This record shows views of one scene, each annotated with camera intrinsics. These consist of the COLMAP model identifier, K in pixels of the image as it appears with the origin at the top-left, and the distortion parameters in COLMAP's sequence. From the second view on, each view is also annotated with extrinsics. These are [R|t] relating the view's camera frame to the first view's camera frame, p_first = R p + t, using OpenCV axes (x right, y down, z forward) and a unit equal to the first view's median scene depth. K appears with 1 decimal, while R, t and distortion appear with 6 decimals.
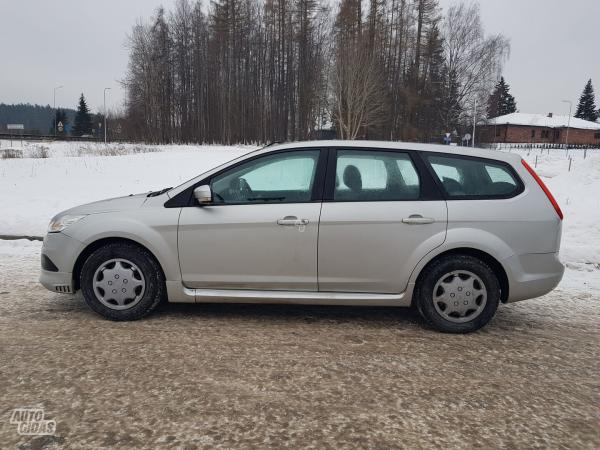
lens RADIAL K [[471.4, 0, 300.0], [0, 471.4, 225.0], [0, 0, 1]] dist [0.056620, -0.078608]
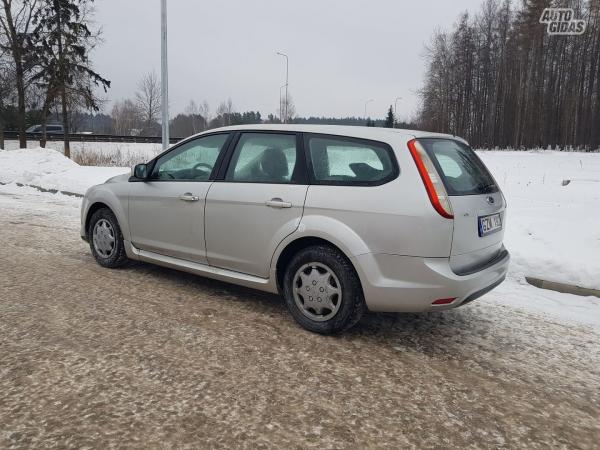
lens RADIAL K [[471.4, 0, 300.0], [0, 471.4, 225.0], [0, 0, 1]] dist [0.056620, -0.078608]
pose [[0.805577, 0.088637, -0.585823, 0.774619], [-0.097835, 0.995074, 0.016023, 0.012062], [0.584357, 0.044406, 0.810281, 0.234148]]
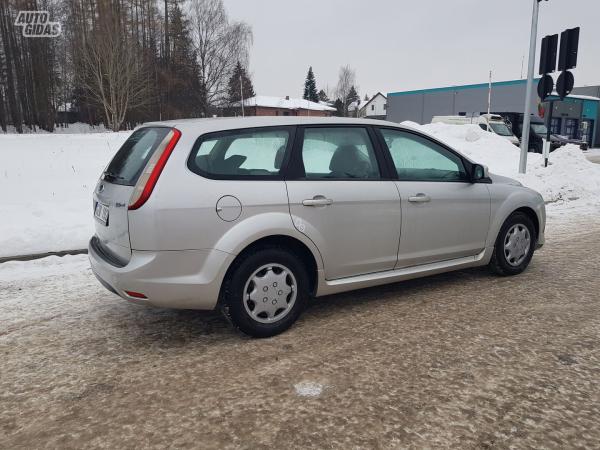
lens RADIAL K [[471.4, 0, 300.0], [0, 471.4, 225.0], [0, 0, 1]] dist [0.056620, -0.078608]
pose [[0.853404, -0.132687, 0.504079, -0.966142], [0.113540, 0.991157, 0.068676, -0.045667], [-0.508734, -0.001375, 0.860923, 0.131635]]
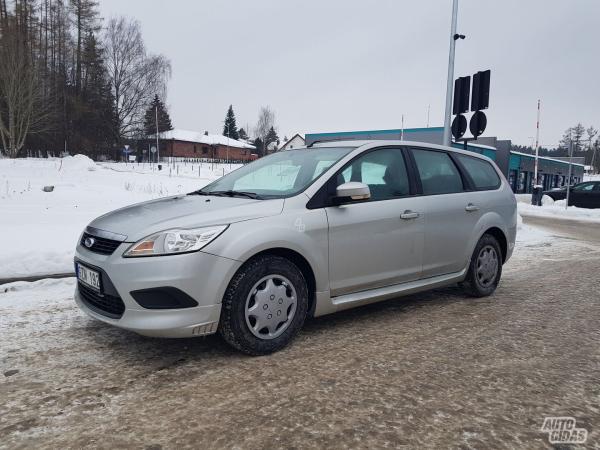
lens RADIAL K [[468.8, 0, 300.0], [0, 468.8, 225.0], [0, 0, 1]] dist [0.052514, -0.083593]
pose [[0.754976, -0.074469, 0.651510, -0.802053], [0.092696, 0.995674, 0.006391, -0.013406], [-0.649167, 0.055568, 0.758613, 0.336321]]
